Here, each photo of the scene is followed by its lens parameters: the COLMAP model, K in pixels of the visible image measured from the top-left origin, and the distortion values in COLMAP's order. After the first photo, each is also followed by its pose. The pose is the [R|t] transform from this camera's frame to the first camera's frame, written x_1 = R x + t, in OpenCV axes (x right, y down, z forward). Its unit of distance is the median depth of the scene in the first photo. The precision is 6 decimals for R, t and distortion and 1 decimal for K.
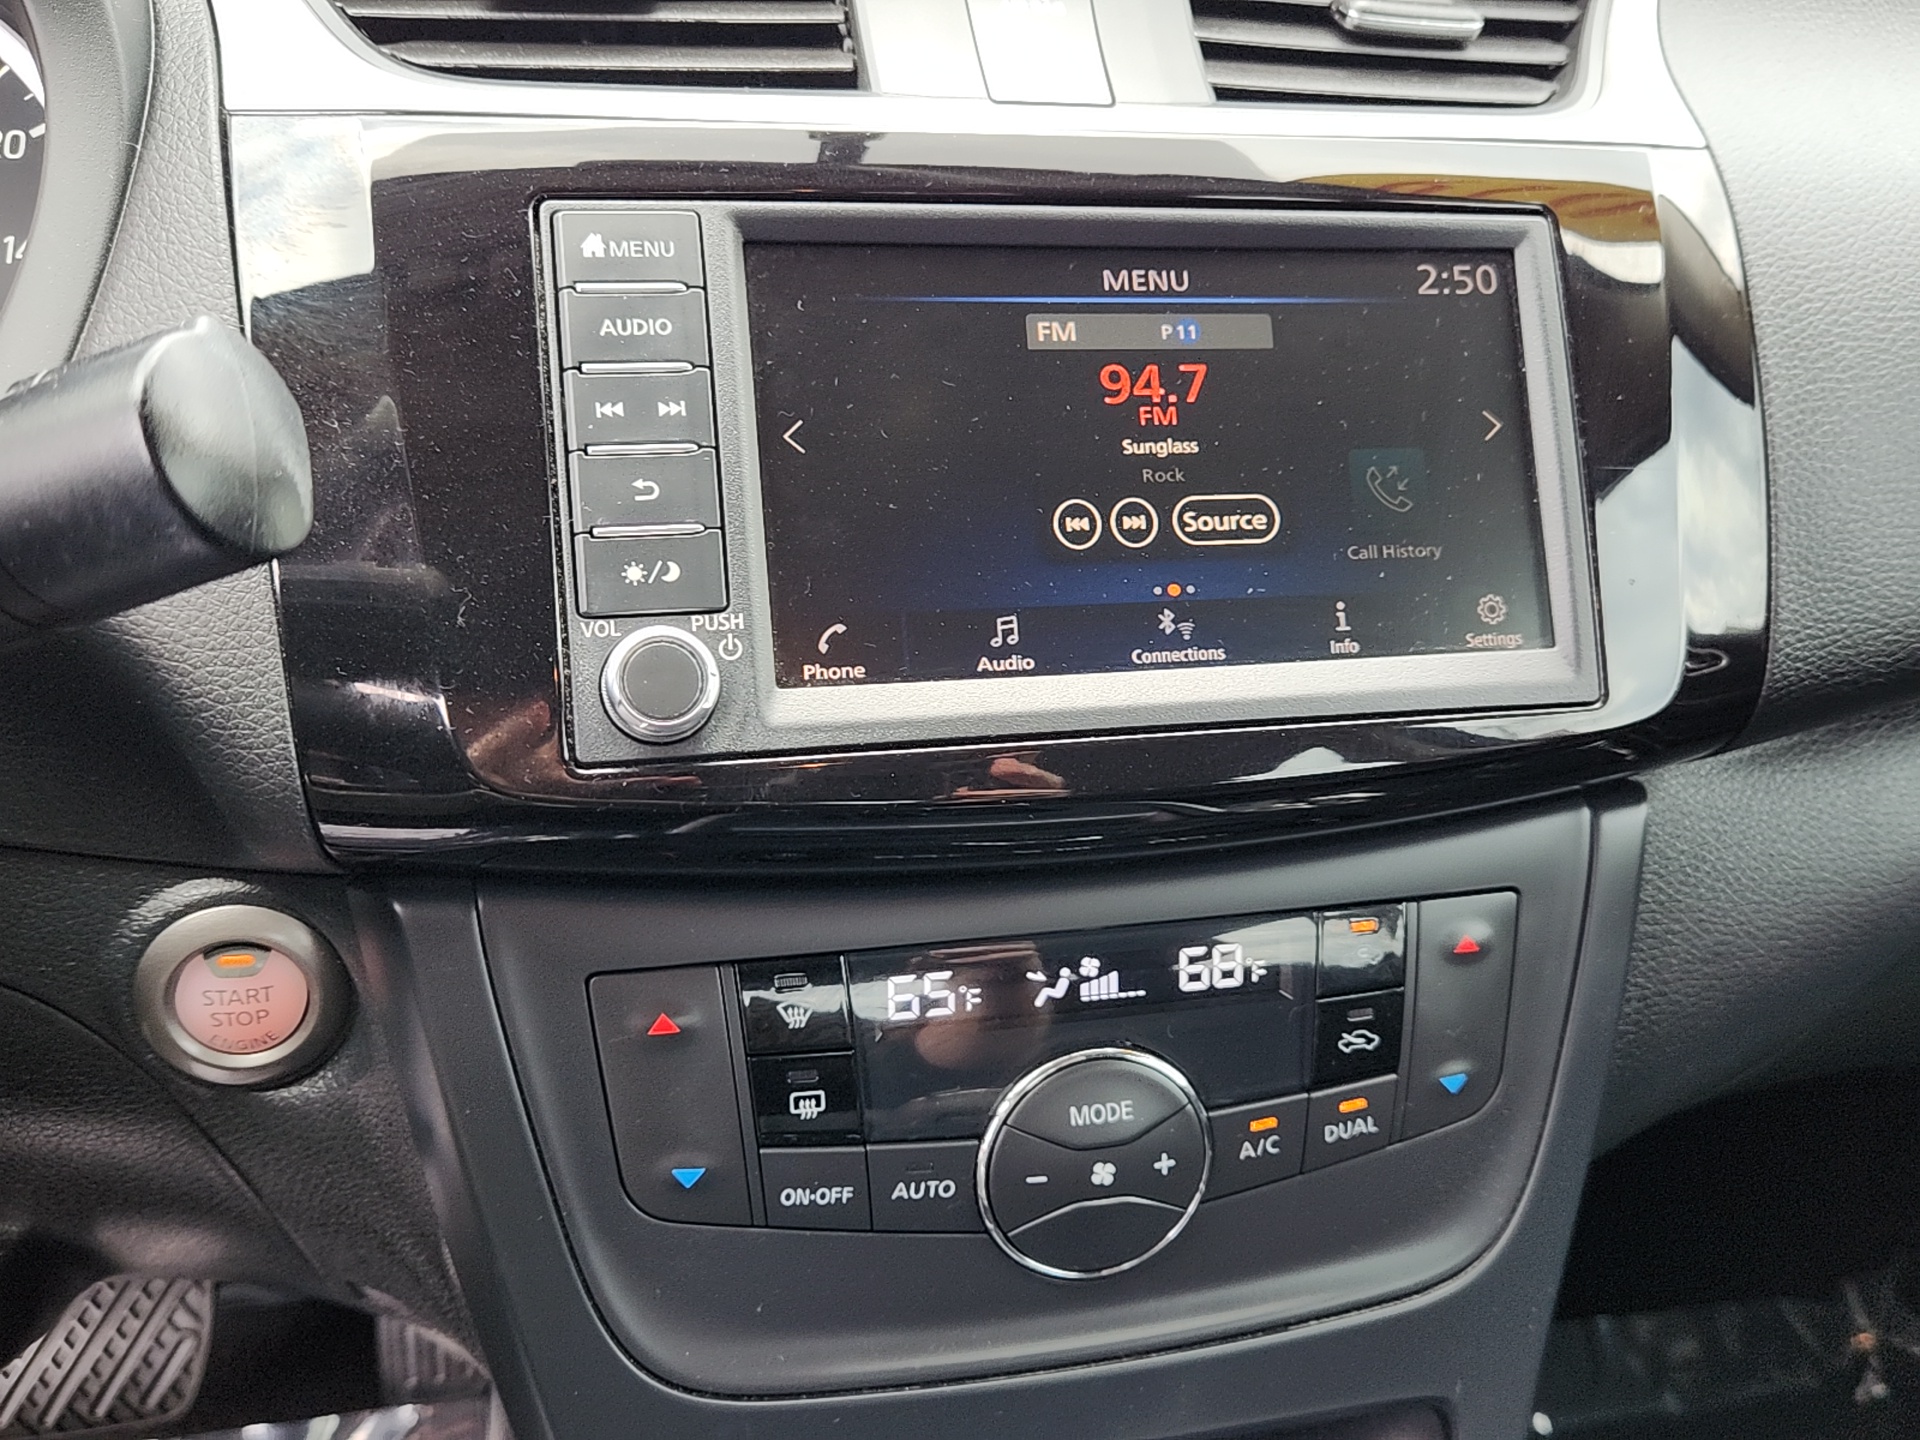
lens RADIAL K [[1762.2, 0, 960.0], [0, 1762.2, 720.0], [0, 0, 1]] dist [0.111519, -0.134240]
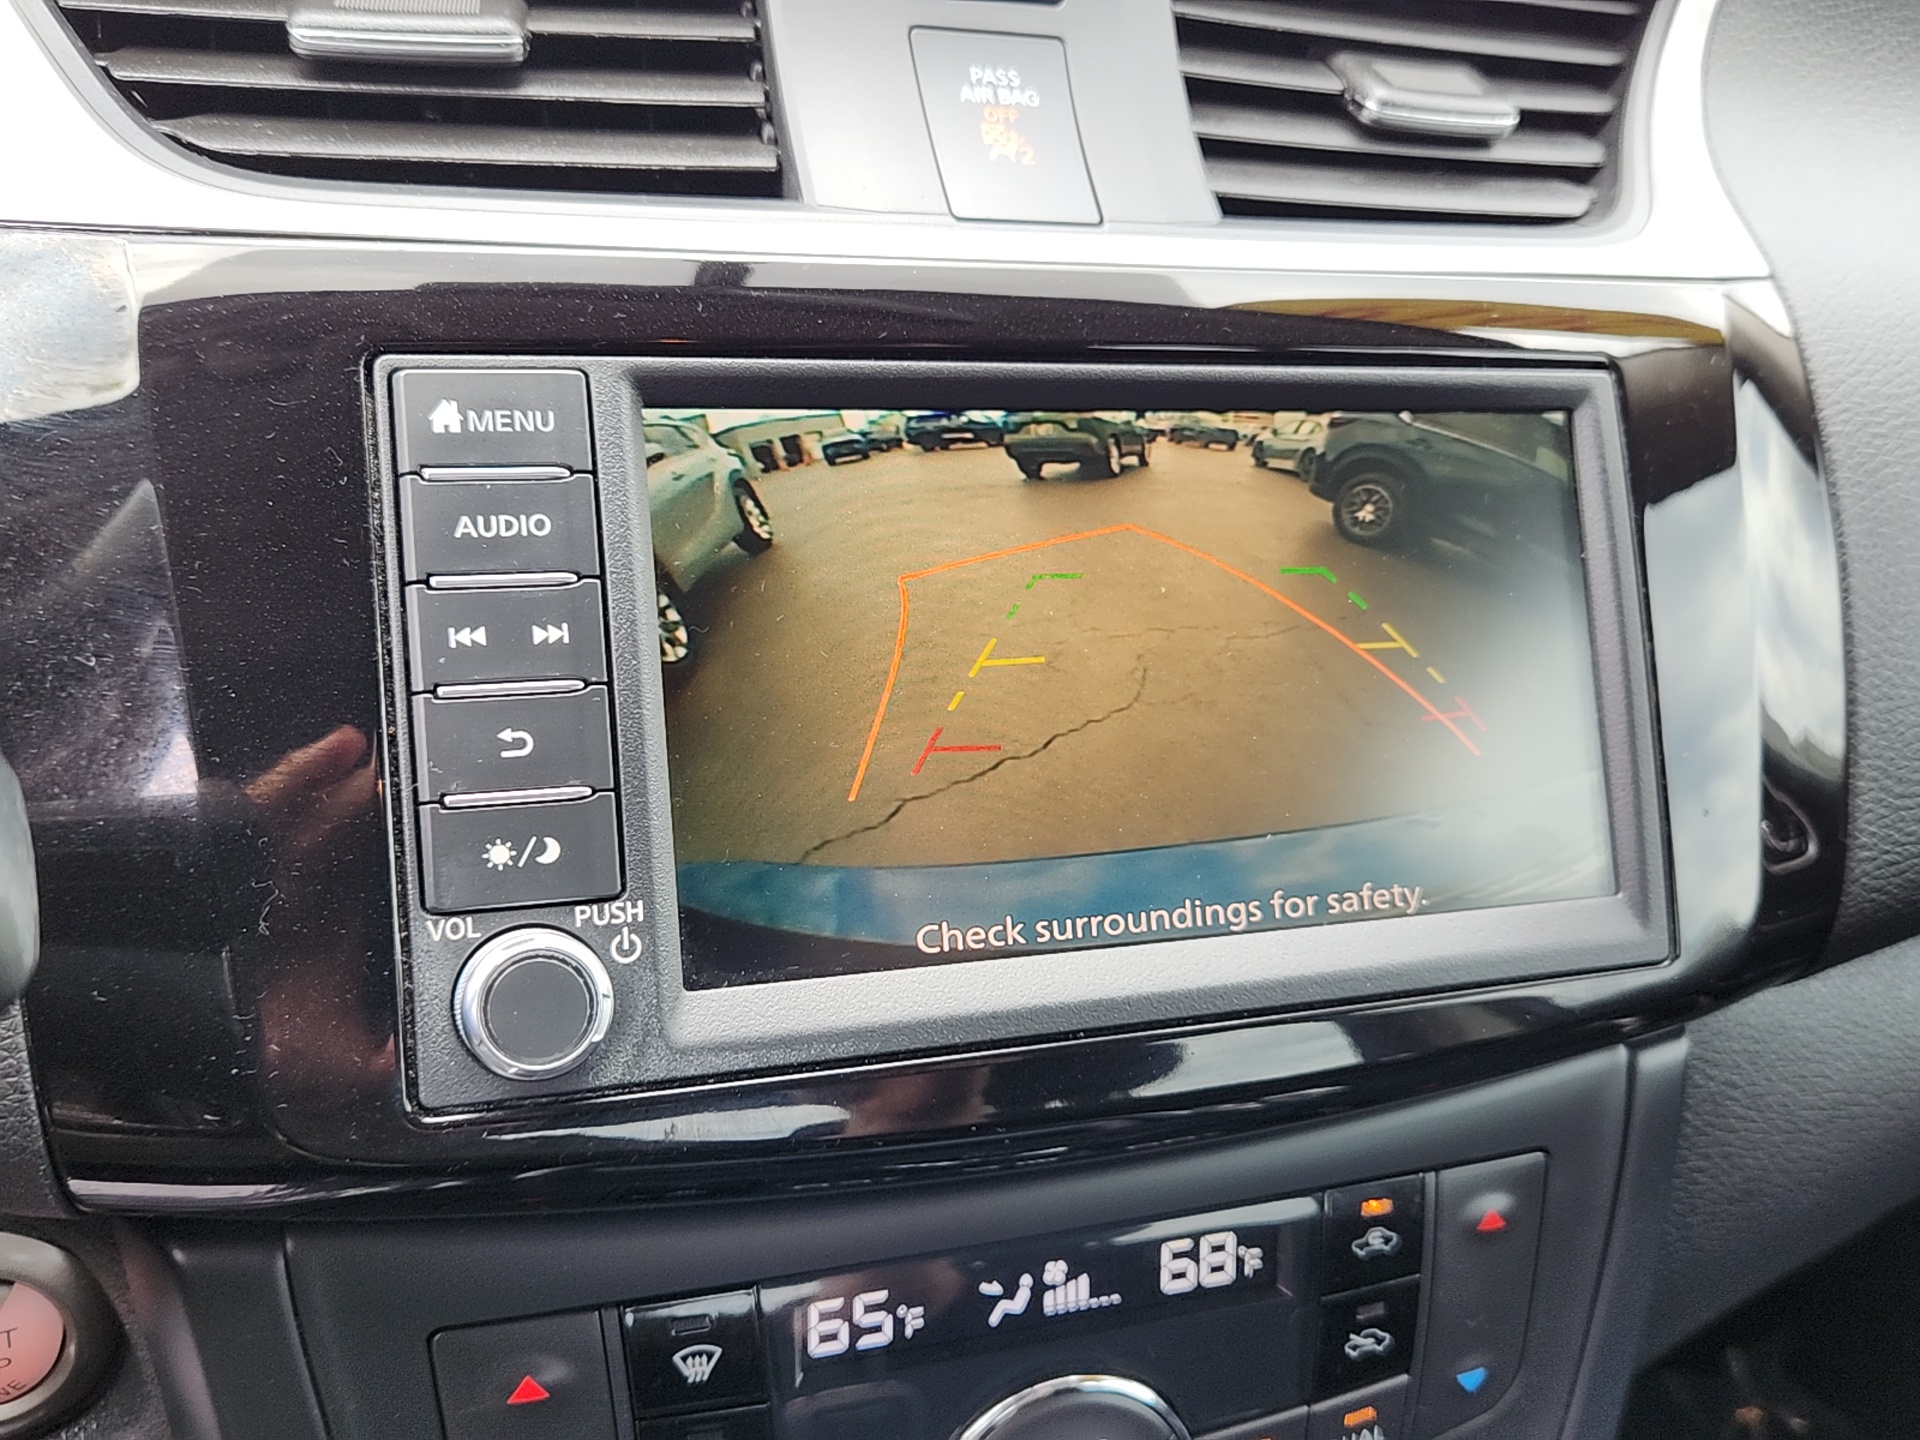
lens RADIAL K [[1829.4, 0, 956.5], [0, 1829.4, 756.5], [0, 0, 1]] dist [0.074792, -0.097161]
pose [[0.996374, 0.007055, 0.084789, -0.046879], [-0.009387, 0.999588, 0.027140, -0.123770], [-0.084563, -0.027838, 0.996029, 0.168063]]
